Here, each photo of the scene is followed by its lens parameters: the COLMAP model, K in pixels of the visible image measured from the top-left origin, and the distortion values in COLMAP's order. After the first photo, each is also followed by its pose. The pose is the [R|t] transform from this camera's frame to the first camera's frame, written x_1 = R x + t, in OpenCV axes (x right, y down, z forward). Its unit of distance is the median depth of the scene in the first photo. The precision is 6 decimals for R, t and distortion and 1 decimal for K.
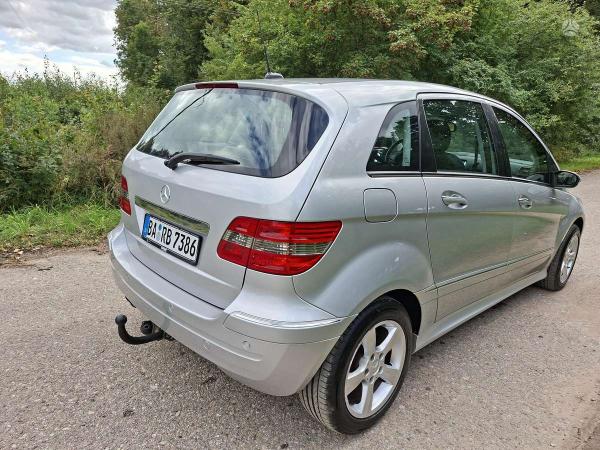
lens RADIAL K [[411.9, 0, 303.8], [0, 411.9, 225.3], [0, 0, 1]] dist [0.050761, -0.043061]
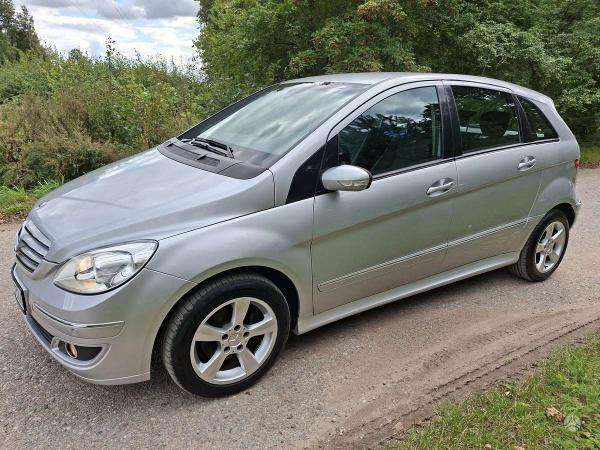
lens RADIAL K [[411.9, 0, 303.8], [0, 411.9, 225.3], [0, 0, 1]] dist [0.050761, -0.043061]
pose [[0.982181, 0.044232, -0.182659, 0.206711], [-0.035778, 0.998142, 0.049326, -0.016956], [0.184502, -0.041912, 0.981938, 0.086978]]
